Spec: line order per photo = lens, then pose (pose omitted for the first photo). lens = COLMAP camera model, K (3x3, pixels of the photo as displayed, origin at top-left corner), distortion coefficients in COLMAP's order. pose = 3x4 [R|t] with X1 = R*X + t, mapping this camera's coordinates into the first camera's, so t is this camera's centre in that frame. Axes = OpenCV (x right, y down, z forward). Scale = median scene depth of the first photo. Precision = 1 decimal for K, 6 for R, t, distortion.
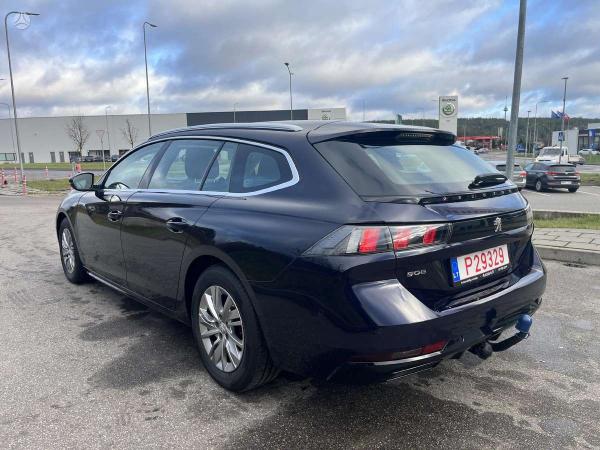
lens RADIAL K [[465.7, 0, 310.0], [0, 465.7, 224.4], [0, 0, 1]] dist [0.091147, -0.122303]
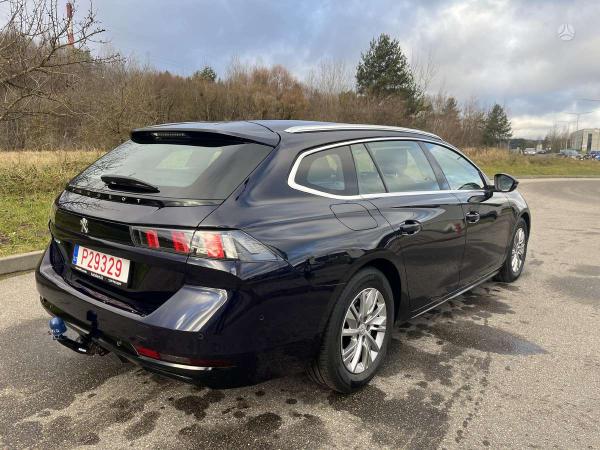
lens RADIAL K [[465.7, 0, 310.0], [0, 465.7, 224.4], [0, 0, 1]] dist [0.091147, -0.122303]
pose [[0.135602, 0.176078, -0.974992, 0.126092], [-0.172750, 0.973209, 0.151730, -0.020530], [0.975587, 0.147855, 0.162386, 0.115349]]
